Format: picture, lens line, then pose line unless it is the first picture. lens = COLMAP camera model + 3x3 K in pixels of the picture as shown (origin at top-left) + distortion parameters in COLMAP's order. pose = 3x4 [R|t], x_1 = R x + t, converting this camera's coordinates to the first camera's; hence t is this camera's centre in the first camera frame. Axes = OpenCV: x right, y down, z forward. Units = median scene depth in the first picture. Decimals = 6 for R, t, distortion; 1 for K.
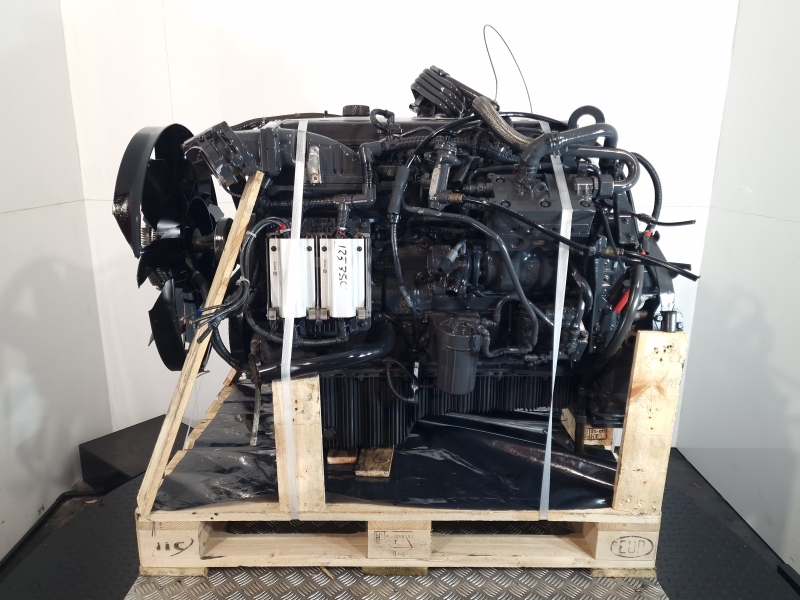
lens RADIAL K [[598.1, 0, 405.2], [0, 598.1, 299.4], [0, 0, 1]] dist [0.031664, -0.009764]
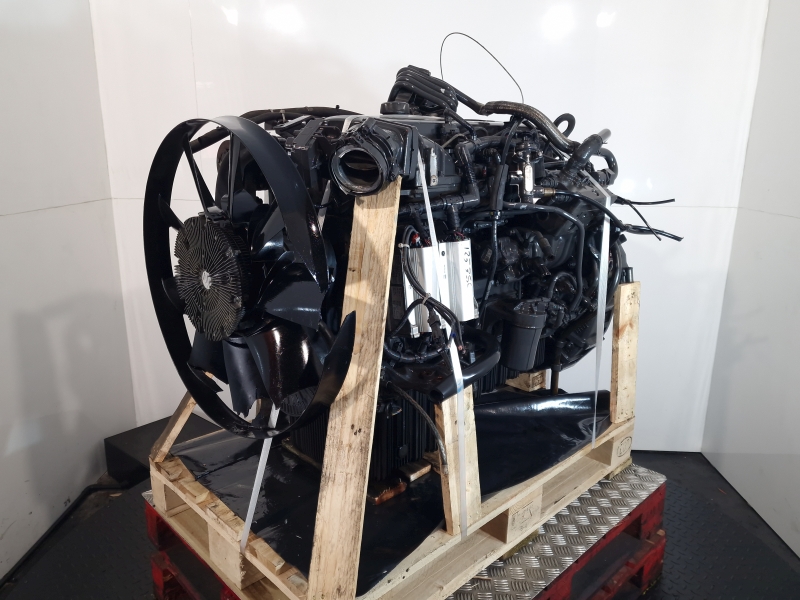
lens RADIAL K [[598.1, 0, 395.7], [0, 598.1, 306.8], [0, 0, 1]] dist [0.031664, -0.009764]
pose [[0.712664, -0.176346, 0.678979, -0.868924], [0.169343, 0.982510, 0.077437, -0.088255], [-0.680759, 0.059794, 0.730063, 0.365078]]
